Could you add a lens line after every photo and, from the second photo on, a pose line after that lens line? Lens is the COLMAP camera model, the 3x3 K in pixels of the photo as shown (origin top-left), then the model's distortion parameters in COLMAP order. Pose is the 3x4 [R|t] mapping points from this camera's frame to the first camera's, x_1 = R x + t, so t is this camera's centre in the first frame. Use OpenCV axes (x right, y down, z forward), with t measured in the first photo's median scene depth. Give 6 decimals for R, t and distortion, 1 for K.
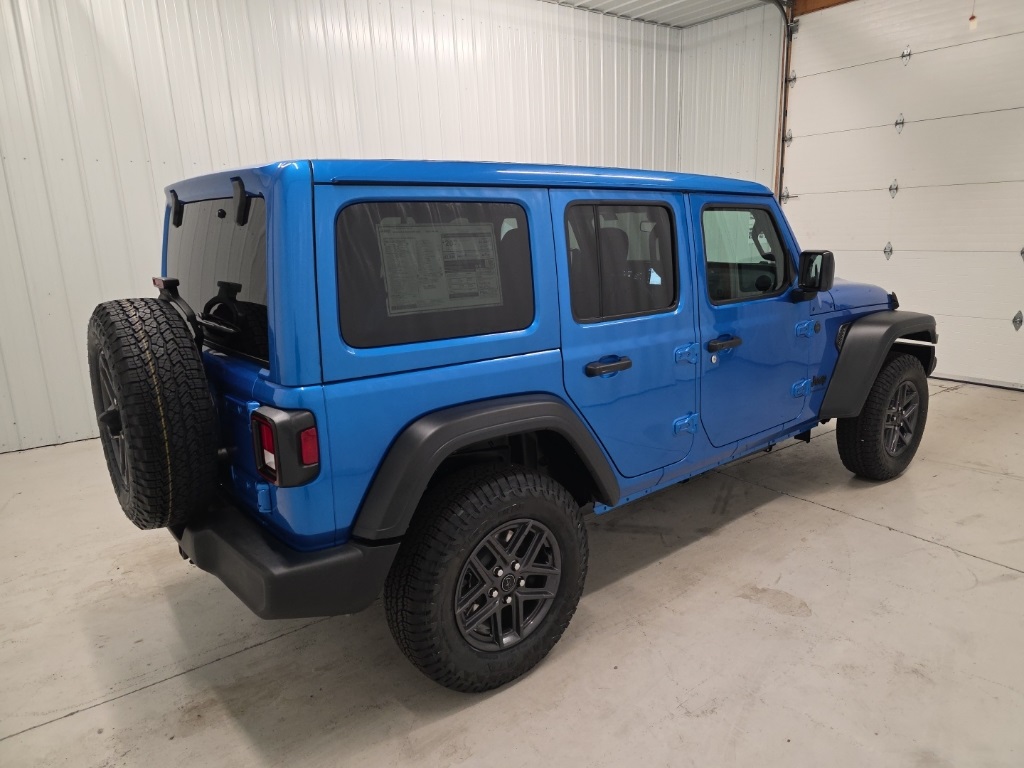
lens RADIAL K [[694.0, 0, 518.0], [0, 694.0, 374.2], [0, 0, 1]] dist [0.046967, -0.043169]
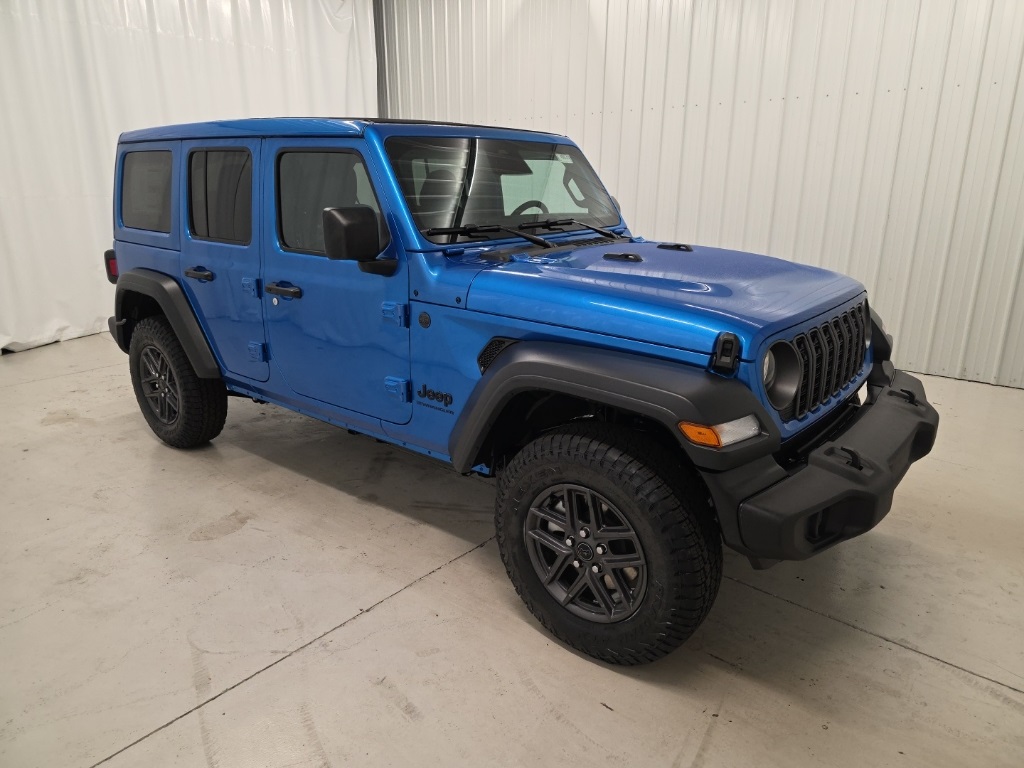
lens RADIAL K [[694.0, 0, 518.0], [0, 694.0, 374.2], [0, 0, 1]] dist [0.046967, -0.043169]
pose [[0.199799, 0.292044, -0.935302, 1.329436], [-0.204891, 0.945899, 0.251584, -0.249545], [0.958175, 0.141369, 0.248827, 1.079580]]
